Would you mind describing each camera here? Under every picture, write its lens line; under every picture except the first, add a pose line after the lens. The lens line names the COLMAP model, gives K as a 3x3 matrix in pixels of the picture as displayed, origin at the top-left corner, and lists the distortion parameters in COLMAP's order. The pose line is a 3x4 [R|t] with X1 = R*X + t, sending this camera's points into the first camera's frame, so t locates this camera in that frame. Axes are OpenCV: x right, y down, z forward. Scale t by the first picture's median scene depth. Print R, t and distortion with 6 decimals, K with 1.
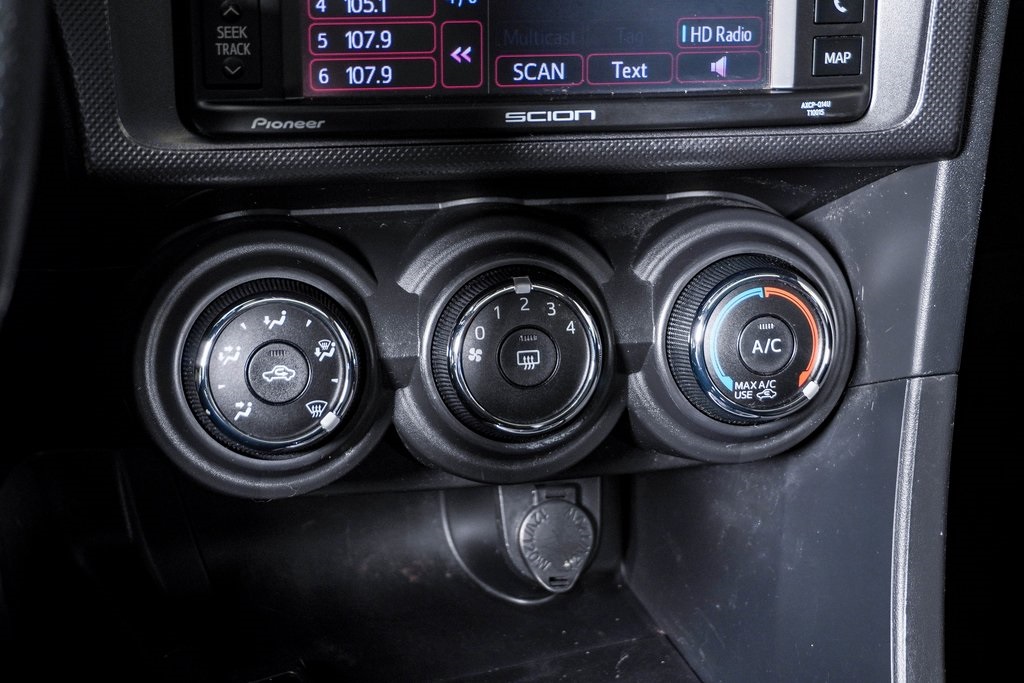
lens RADIAL K [[1814.6, 0, 512.0], [0, 1814.6, 341.5], [0, 0, 1]] dist [0.033140, -0.013083]
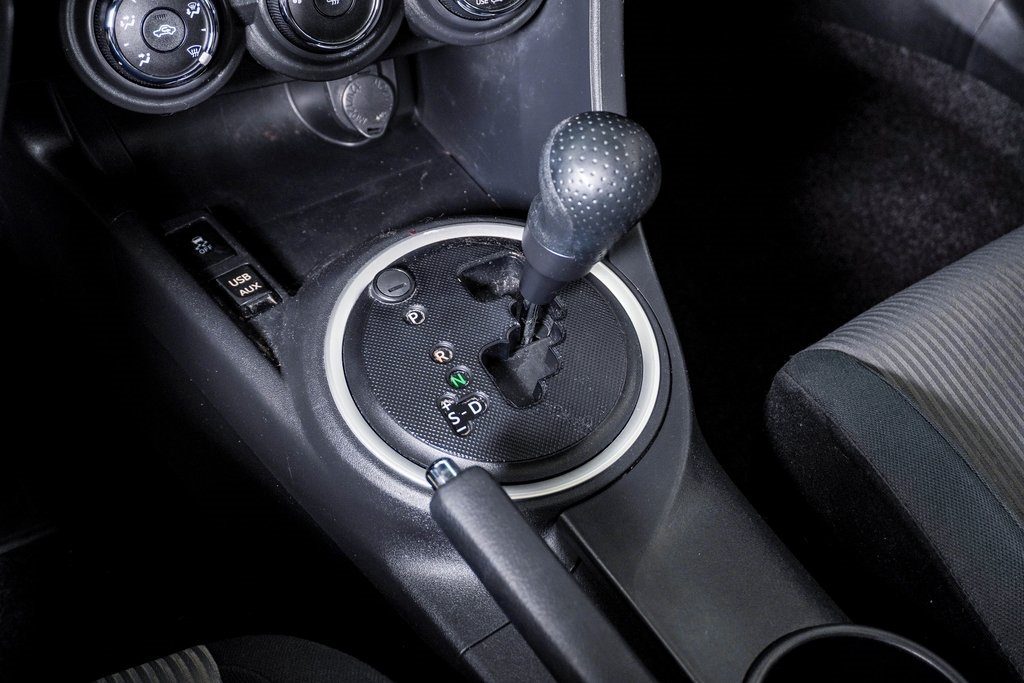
lens RADIAL K [[1411.4, 0, 512.0], [0, 1411.4, 341.5], [0, 0, 1]] dist [0.005732, 0.029675]
pose [[0.984671, -0.144104, 0.098267, -0.001264], [0.104486, 0.938455, 0.329218, -0.079870], [-0.139661, -0.313904, 0.939127, -0.155337]]
